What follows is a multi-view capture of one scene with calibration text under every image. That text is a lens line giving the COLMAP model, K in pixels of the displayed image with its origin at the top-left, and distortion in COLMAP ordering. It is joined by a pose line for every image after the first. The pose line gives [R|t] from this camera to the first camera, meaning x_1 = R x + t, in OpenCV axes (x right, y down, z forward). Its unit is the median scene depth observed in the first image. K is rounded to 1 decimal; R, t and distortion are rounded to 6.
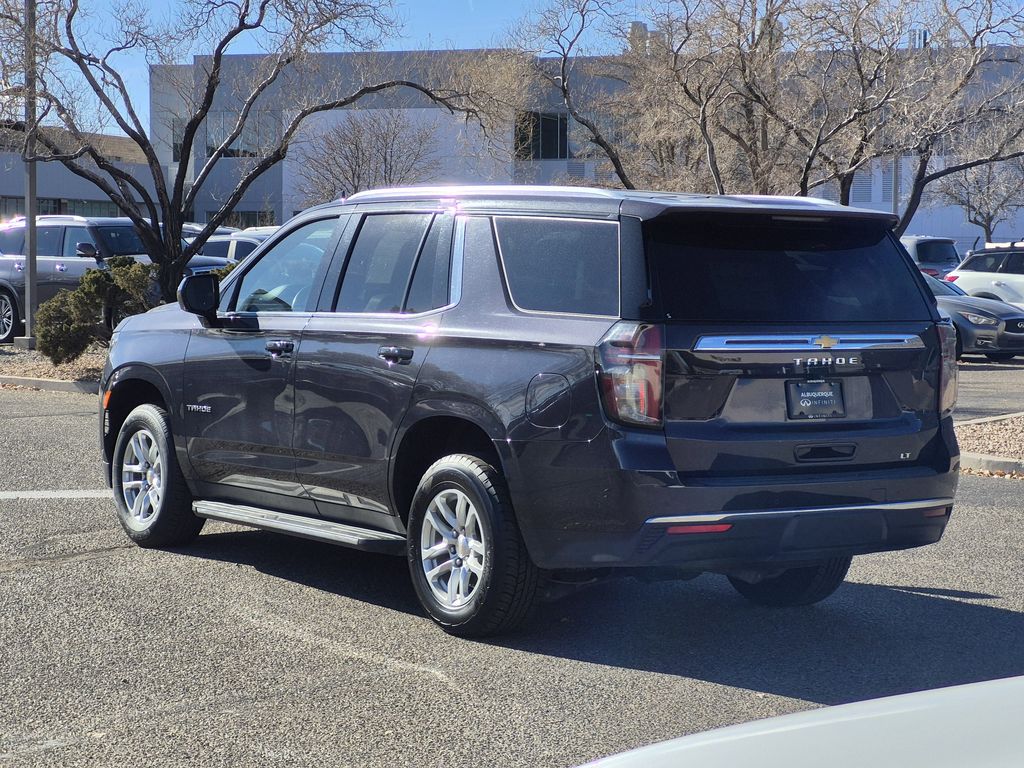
lens RADIAL K [[2156.2, 0, 512.0], [0, 2156.2, 384.0], [0, 0, 1]] dist [0.021485, 0.013178]
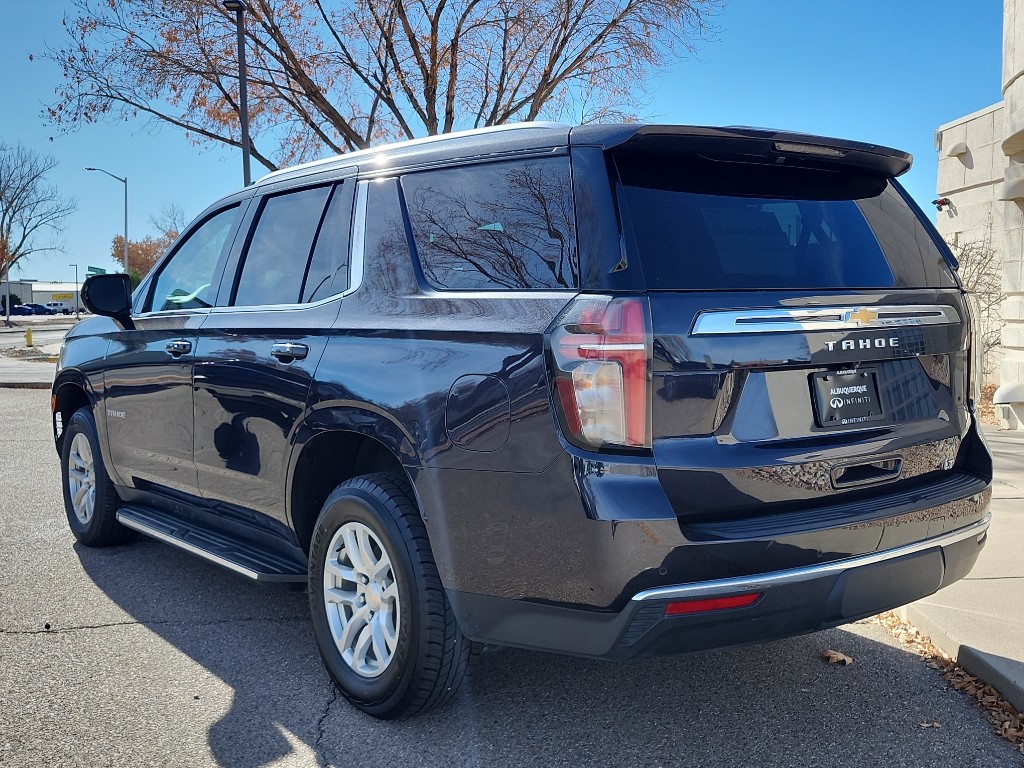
lens RADIAL K [[1056.7, 0, 512.0], [0, 1056.7, 384.0], [0, 0, 1]] dist [0.069189, -0.025432]
pose [[0.998460, -0.035830, 0.042351, 0.013683], [0.034775, 0.999073, 0.025378, -0.010224], [-0.043221, -0.023866, 0.998780, 0.647669]]
